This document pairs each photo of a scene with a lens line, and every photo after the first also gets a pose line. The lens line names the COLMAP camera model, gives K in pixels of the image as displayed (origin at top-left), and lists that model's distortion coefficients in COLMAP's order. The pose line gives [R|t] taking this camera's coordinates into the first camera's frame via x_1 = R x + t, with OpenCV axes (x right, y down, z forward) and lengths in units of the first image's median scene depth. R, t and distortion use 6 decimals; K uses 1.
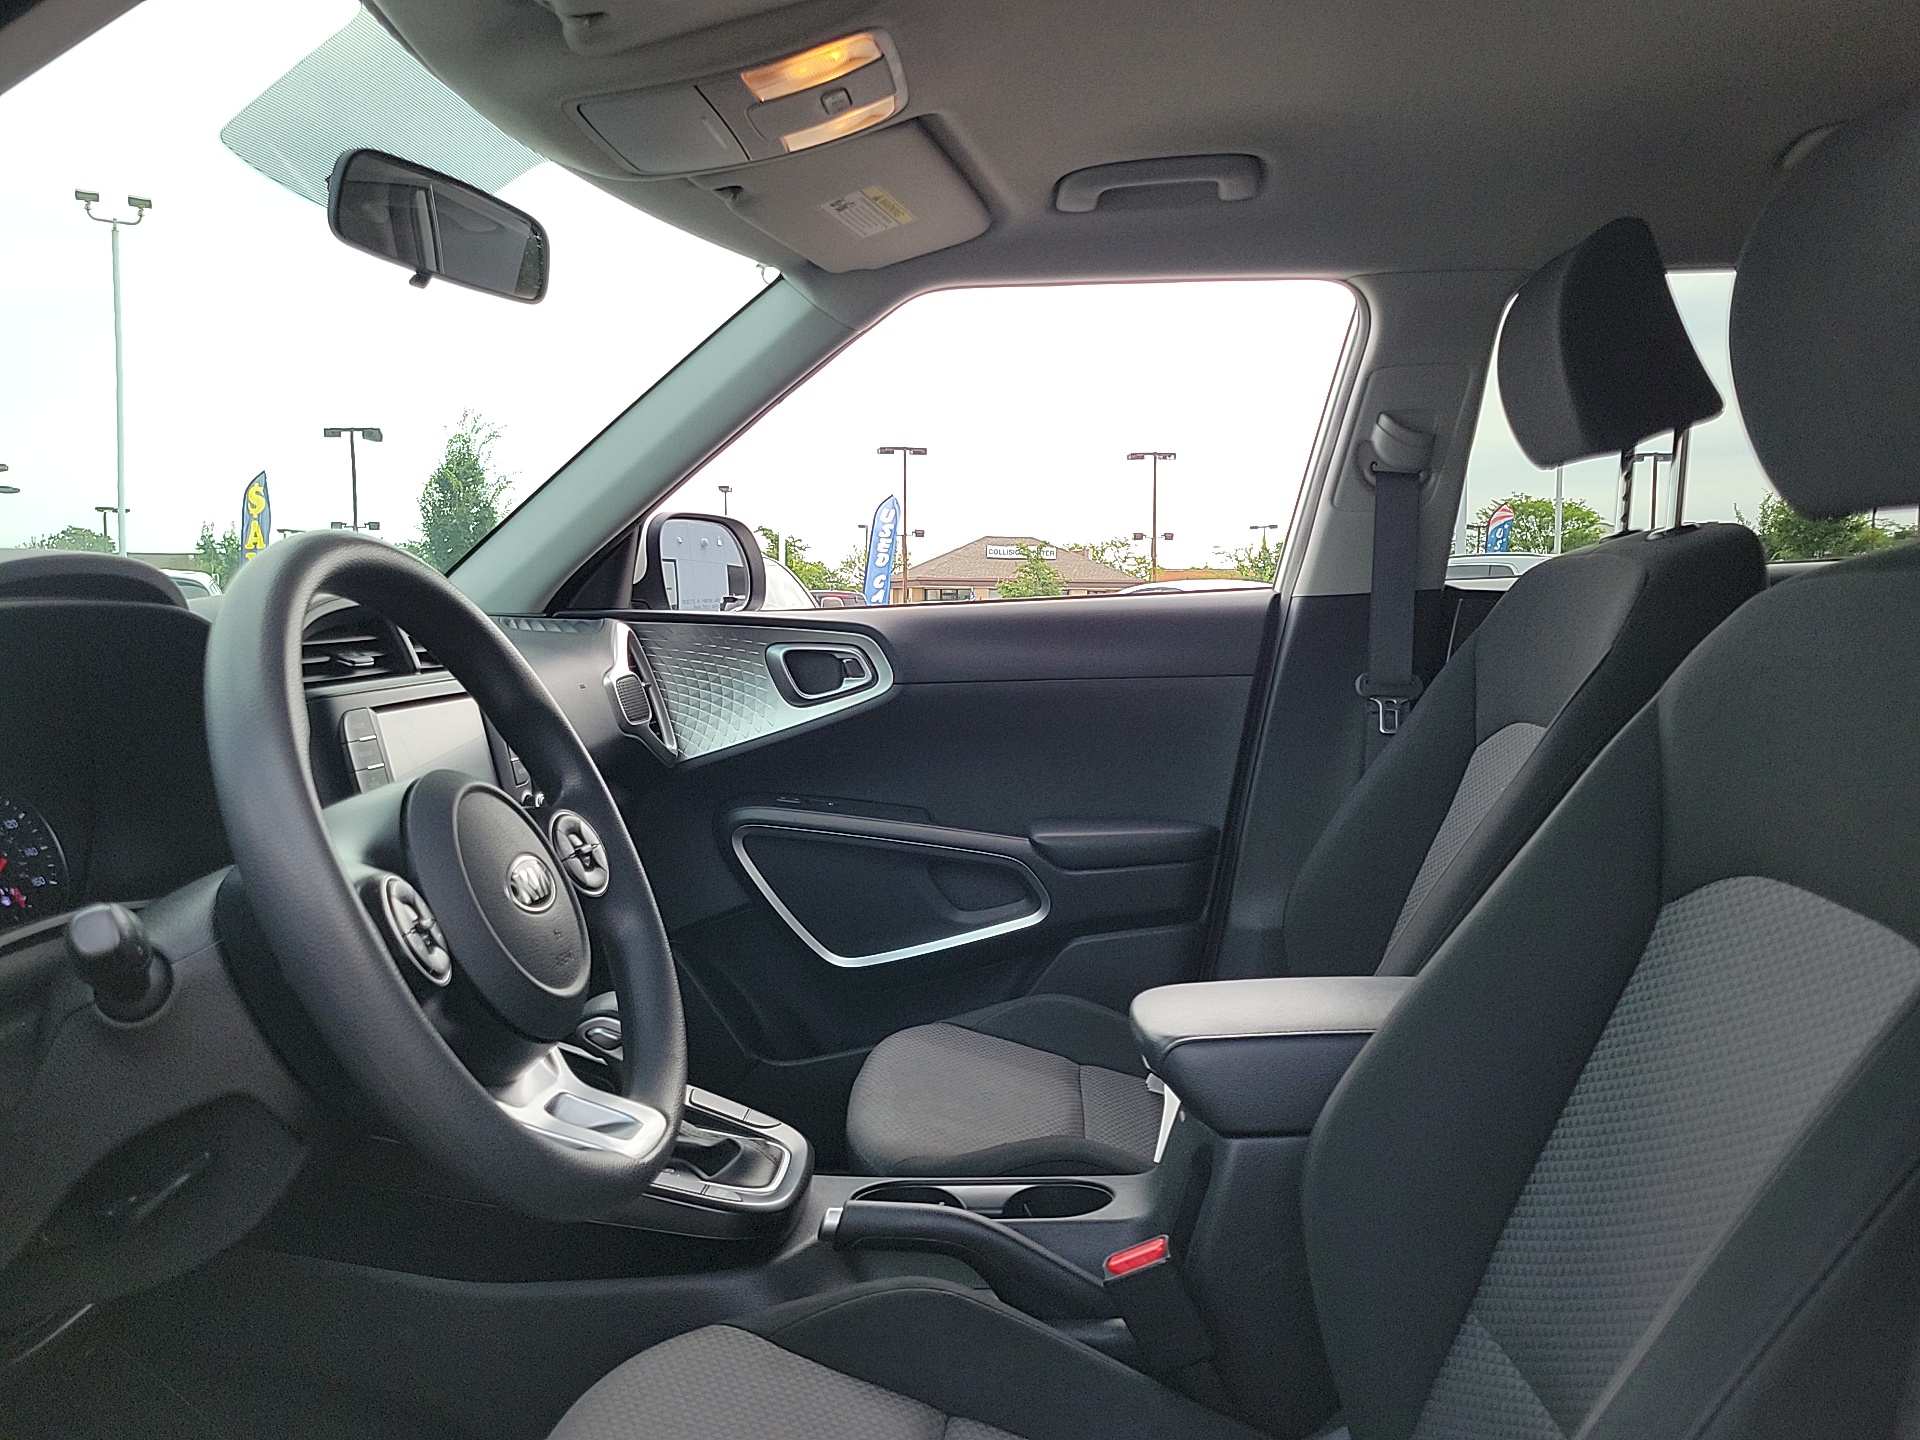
lens RADIAL K [[1531.4, 0, 962.7], [0, 1531.4, 682.8], [0, 0, 1]] dist [0.001561, 0.003384]
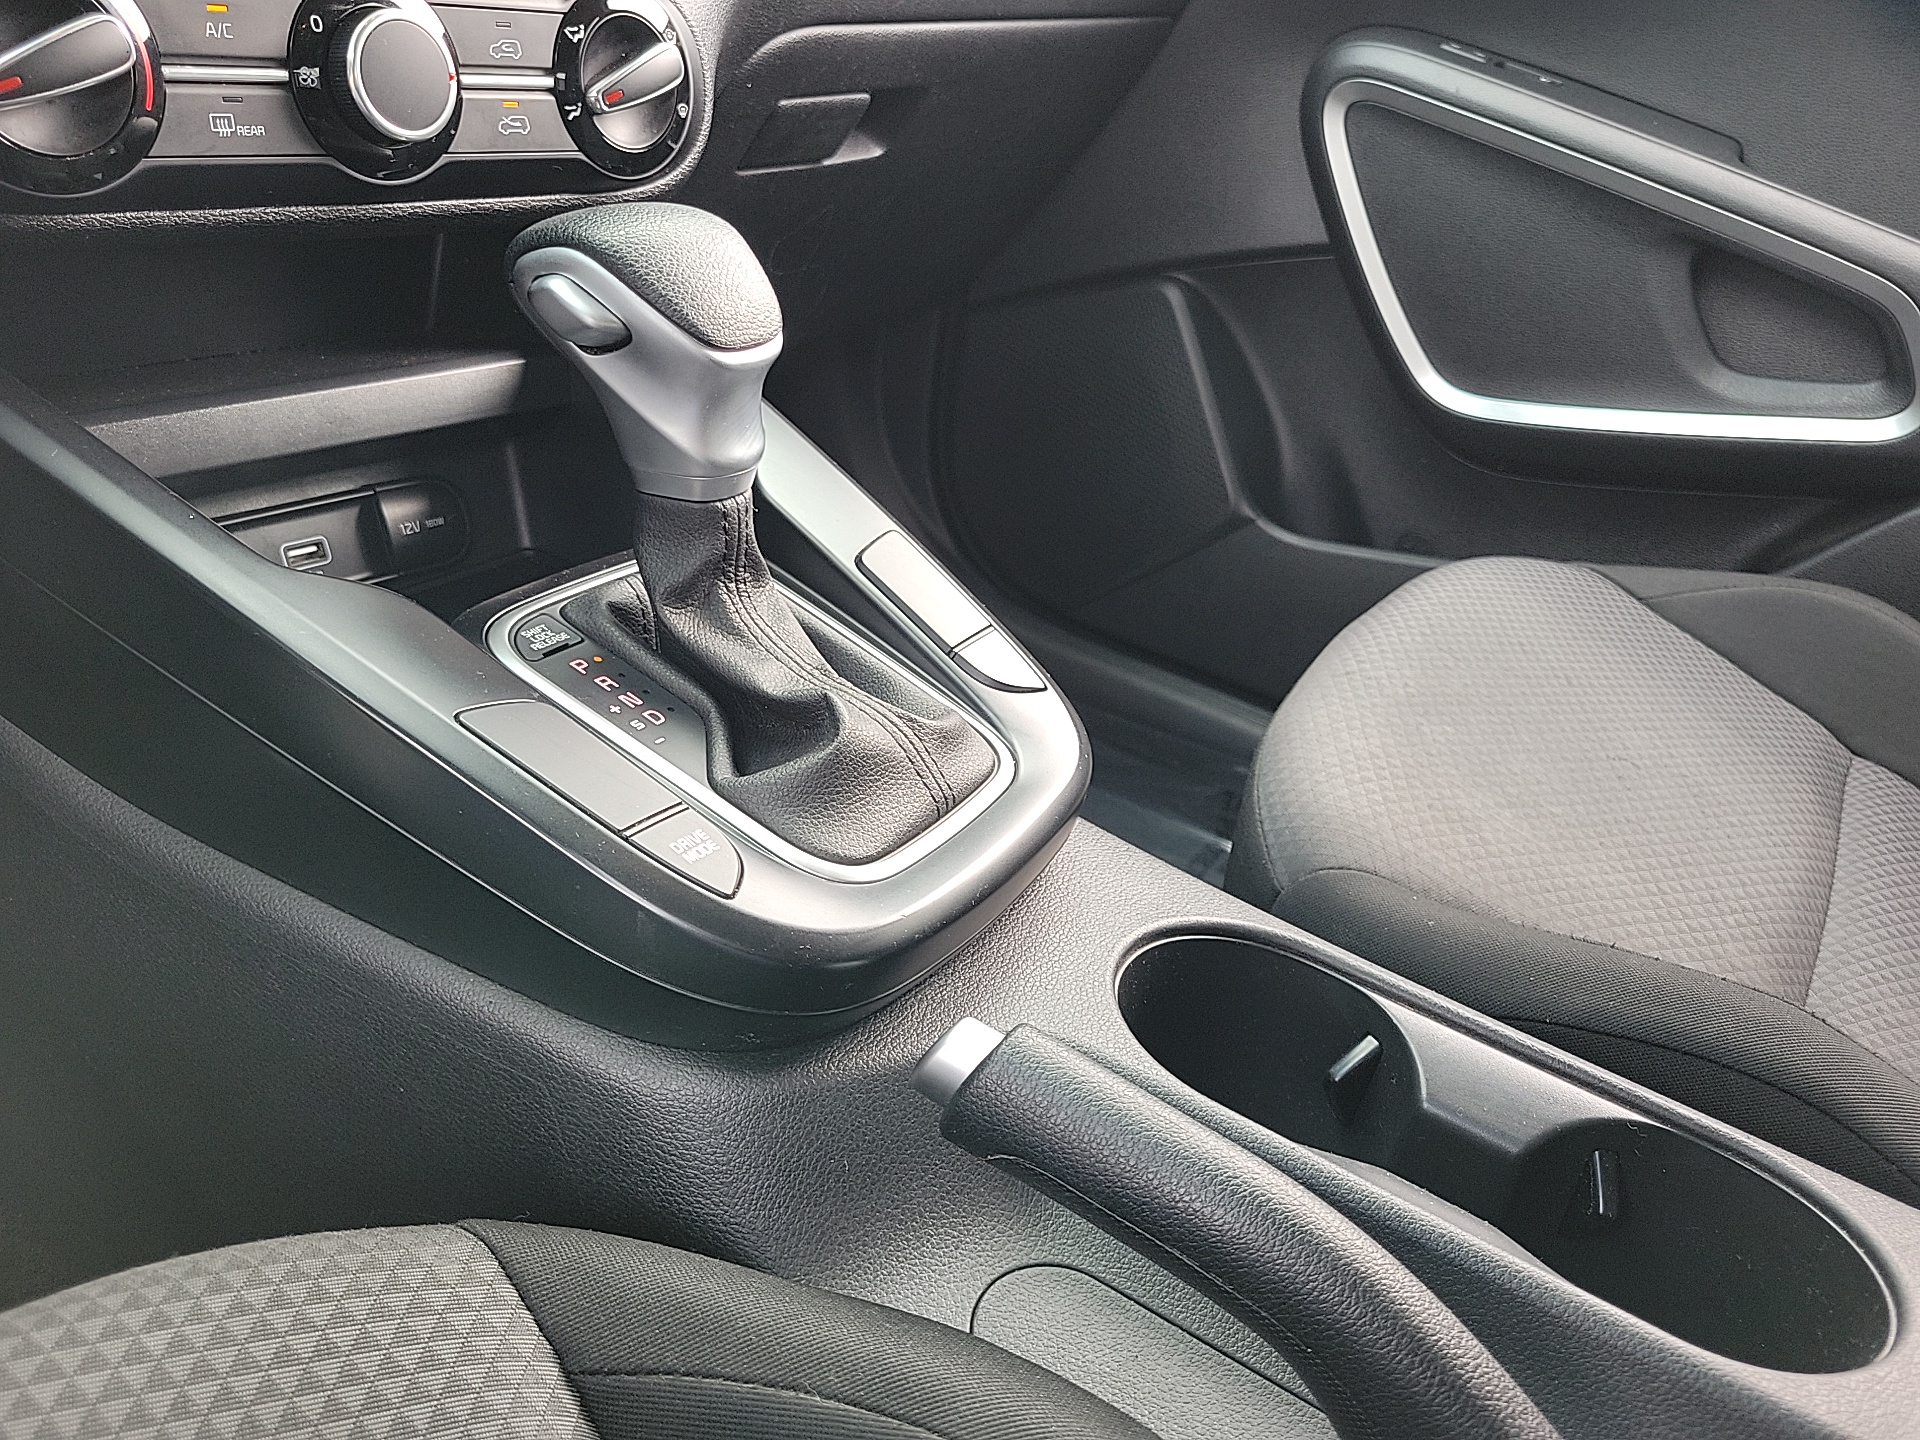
lens RADIAL K [[1527.8, 0, 954.5], [0, 1527.8, 703.5], [0, 0, 1]] dist [0.039987, -0.050378]
pose [[0.858723, 0.376198, -0.347950, -0.000782], [-0.214465, 0.880520, 0.422717, 0.088605], [0.465402, -0.288375, 0.836804, 0.447163]]
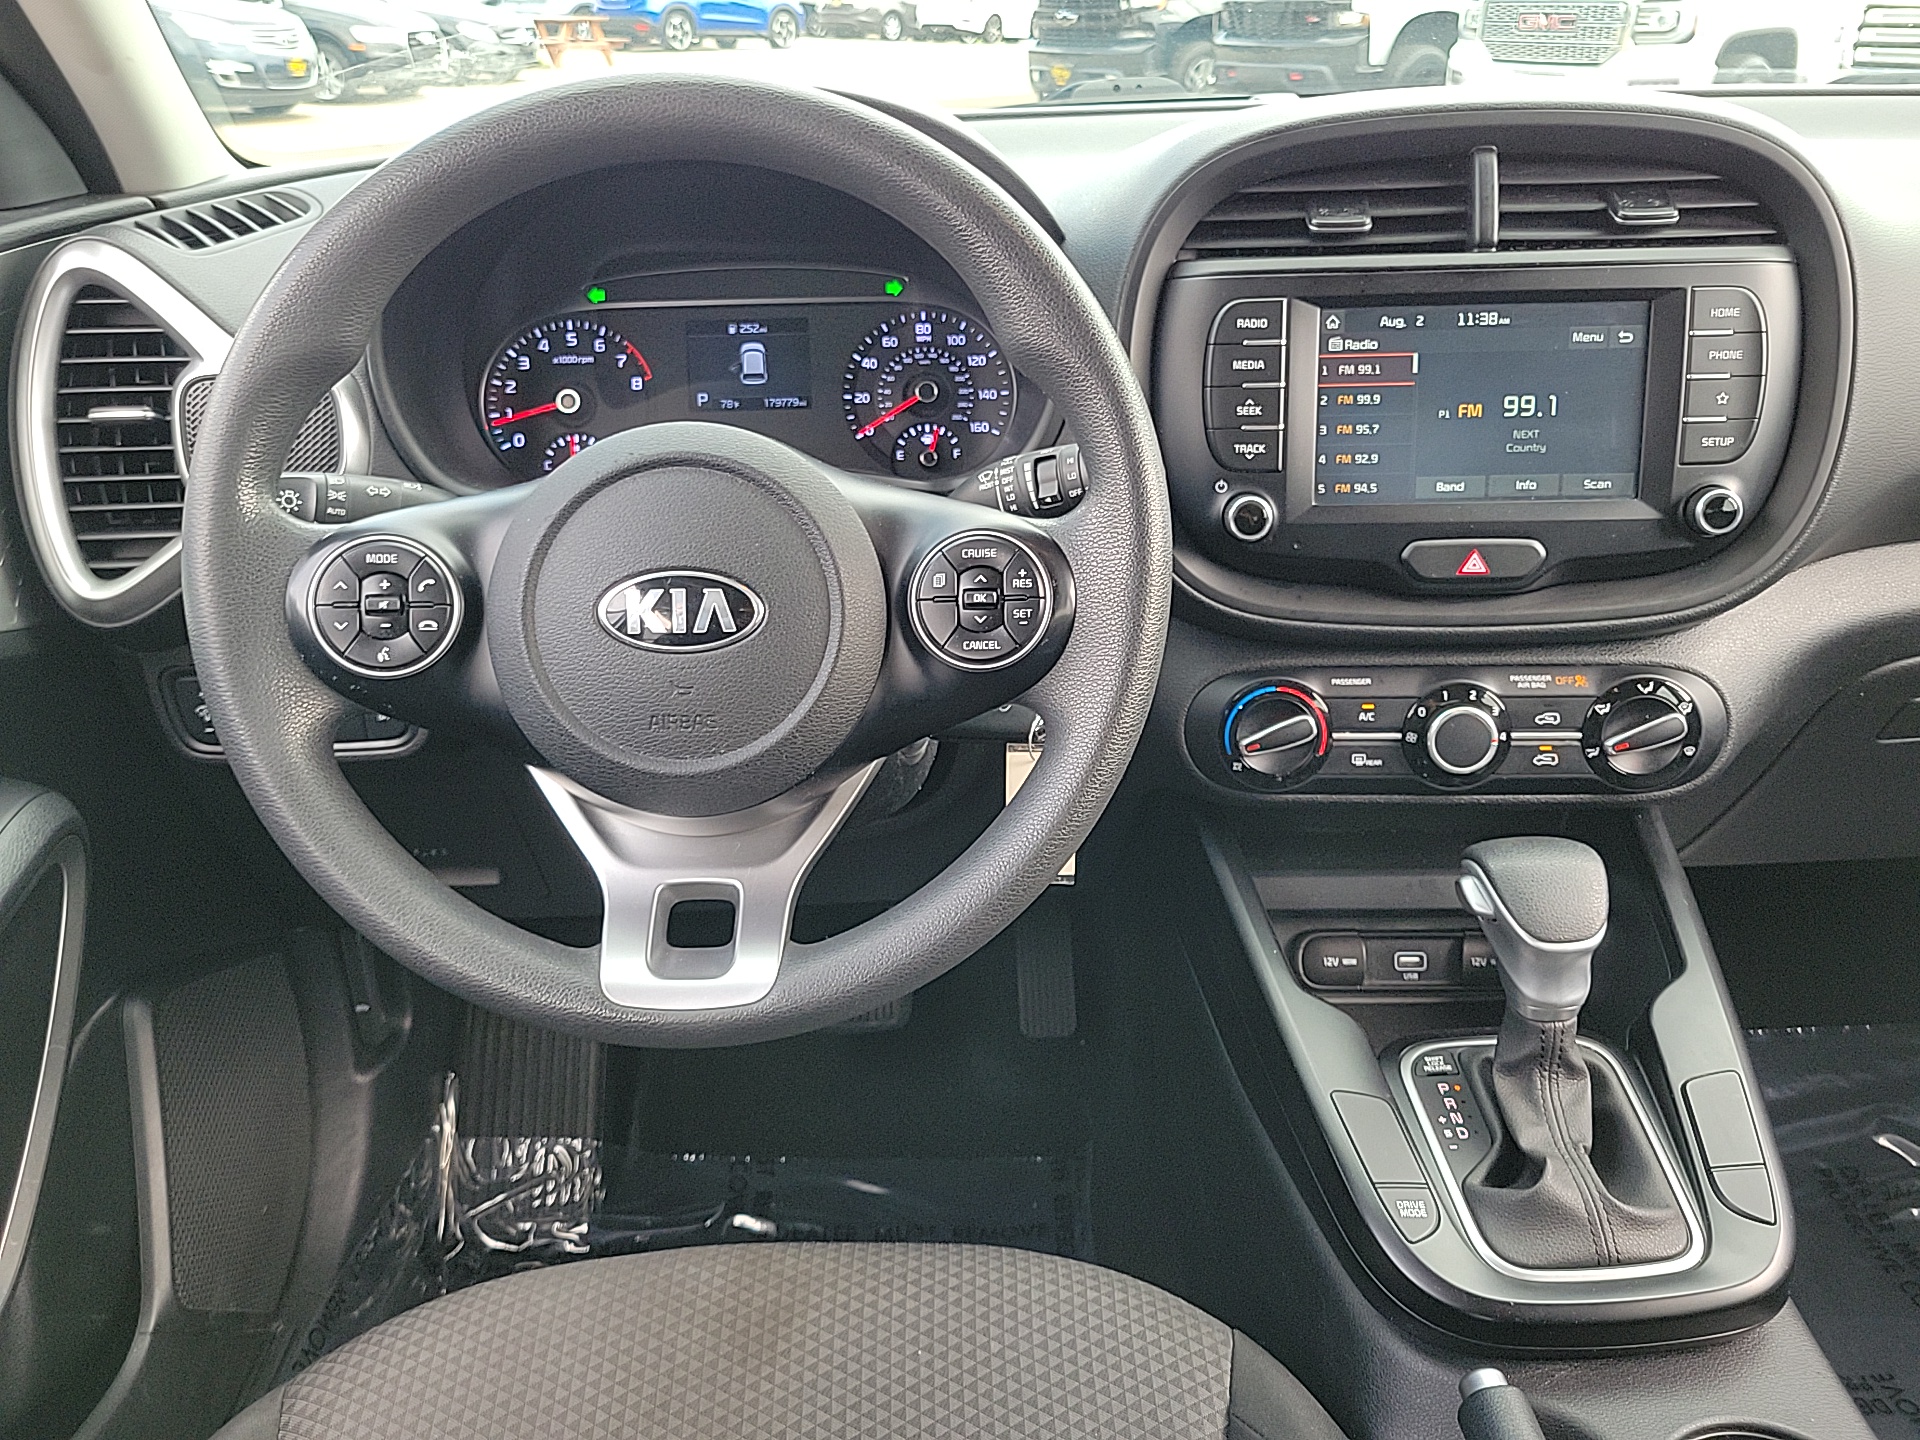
lens RADIAL K [[1566.3, 0, 955.9], [0, 1566.3, 714.3], [0, 0, 1]] dist [0.028830, -0.006783]
pose [[0.094295, 0.422329, -0.901525, 0.185289], [-0.033226, 0.906390, 0.421133, -0.063784], [0.994990, -0.009756, 0.099500, 0.449619]]
